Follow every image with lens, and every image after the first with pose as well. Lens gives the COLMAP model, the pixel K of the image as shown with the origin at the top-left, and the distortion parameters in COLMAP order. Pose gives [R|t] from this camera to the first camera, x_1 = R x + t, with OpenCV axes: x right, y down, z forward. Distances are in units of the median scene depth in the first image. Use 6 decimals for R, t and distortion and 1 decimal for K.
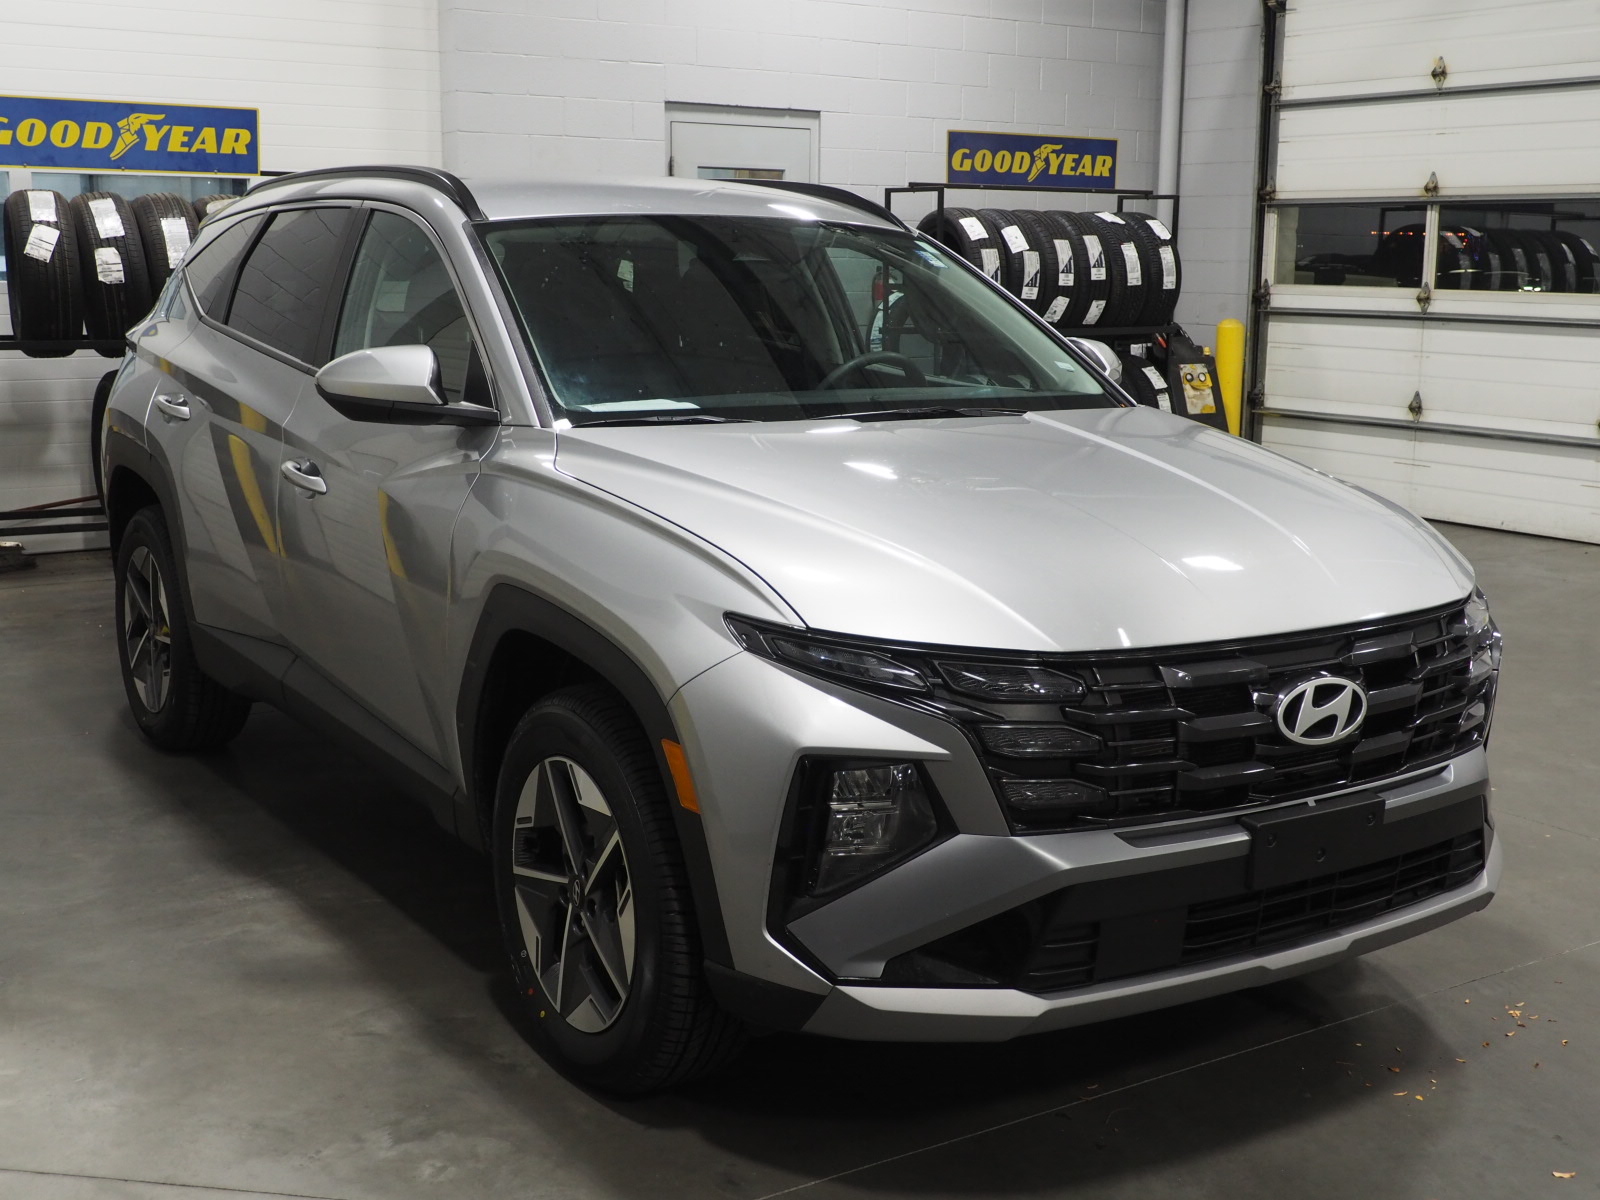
lens RADIAL K [[1855.7, 0, 797.4], [0, 1855.7, 602.7], [0, 0, 1]] dist [0.002375, 0.000000]
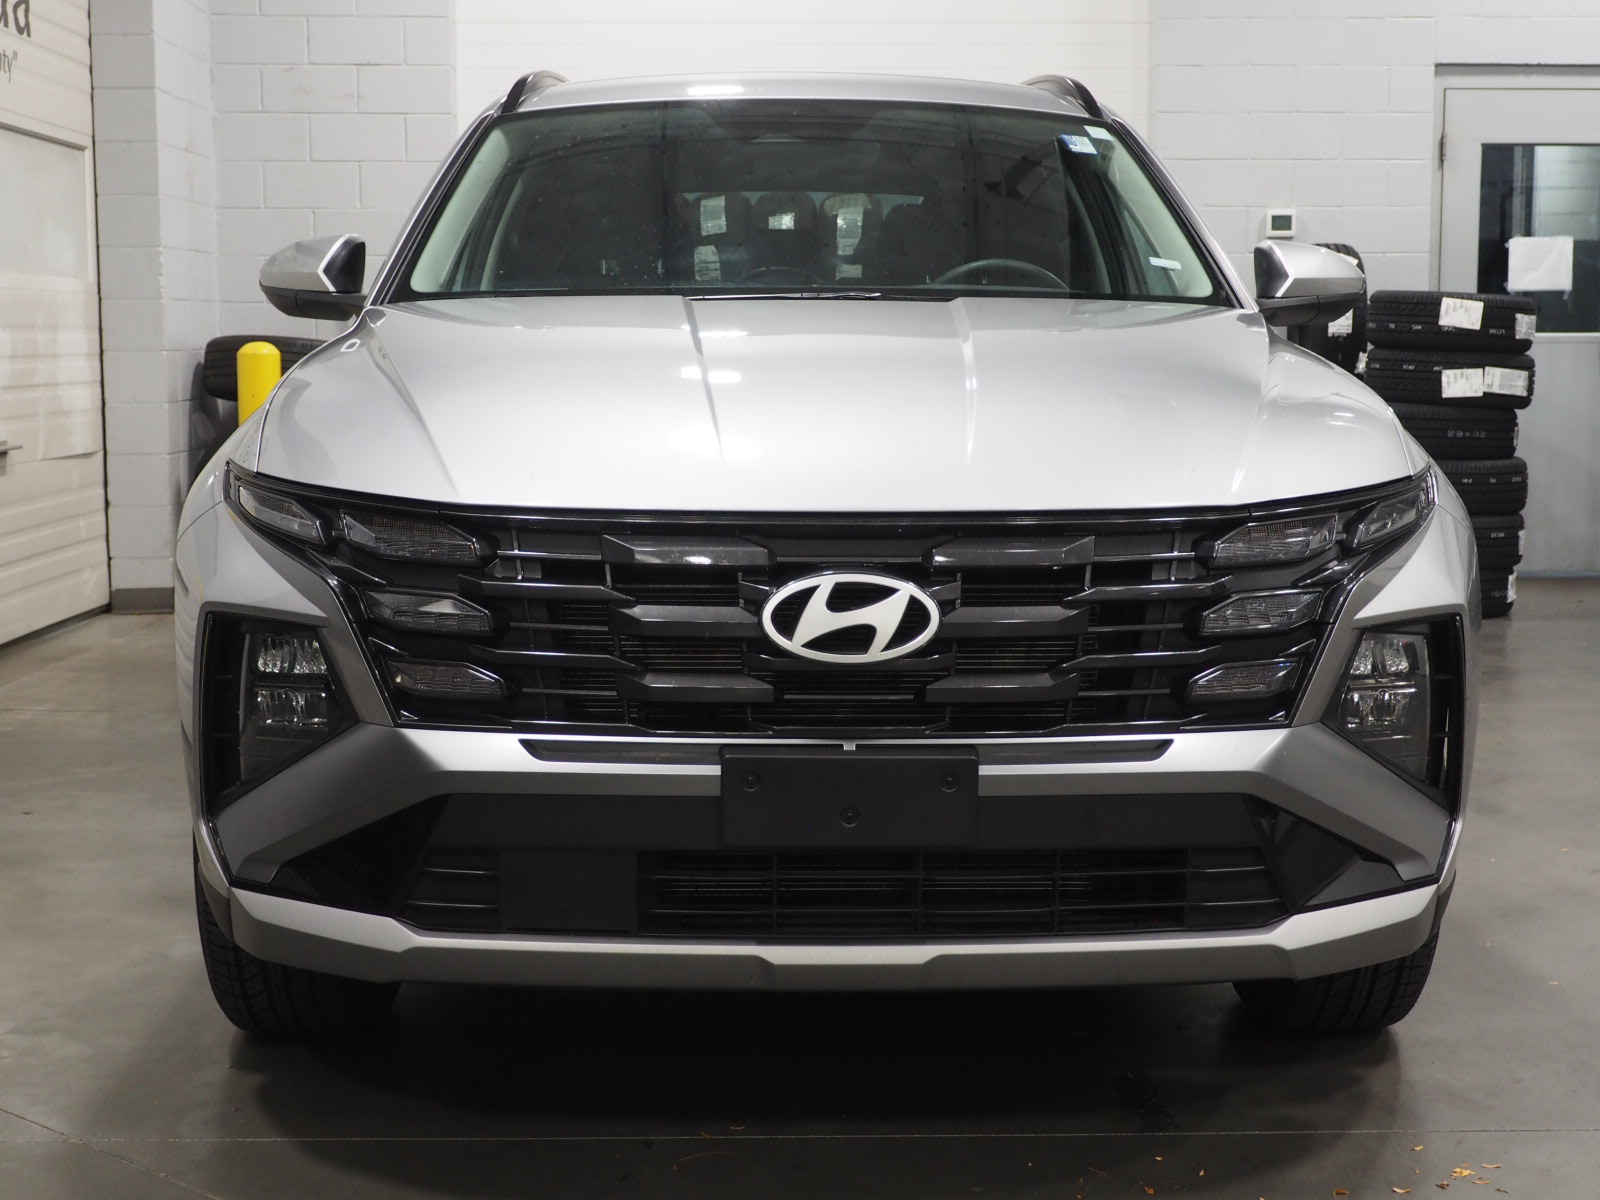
lens RADIAL K [[2210.8, 0, 804.2], [0, 2210.8, 600.1], [0, 0, 1]] dist [0.031960, 0.000000]
pose [[0.854386, 0.053575, -0.516869, 0.700704], [-0.089682, 0.994948, -0.045116, 0.089704], [0.511841, 0.084900, 0.854875, 0.232681]]
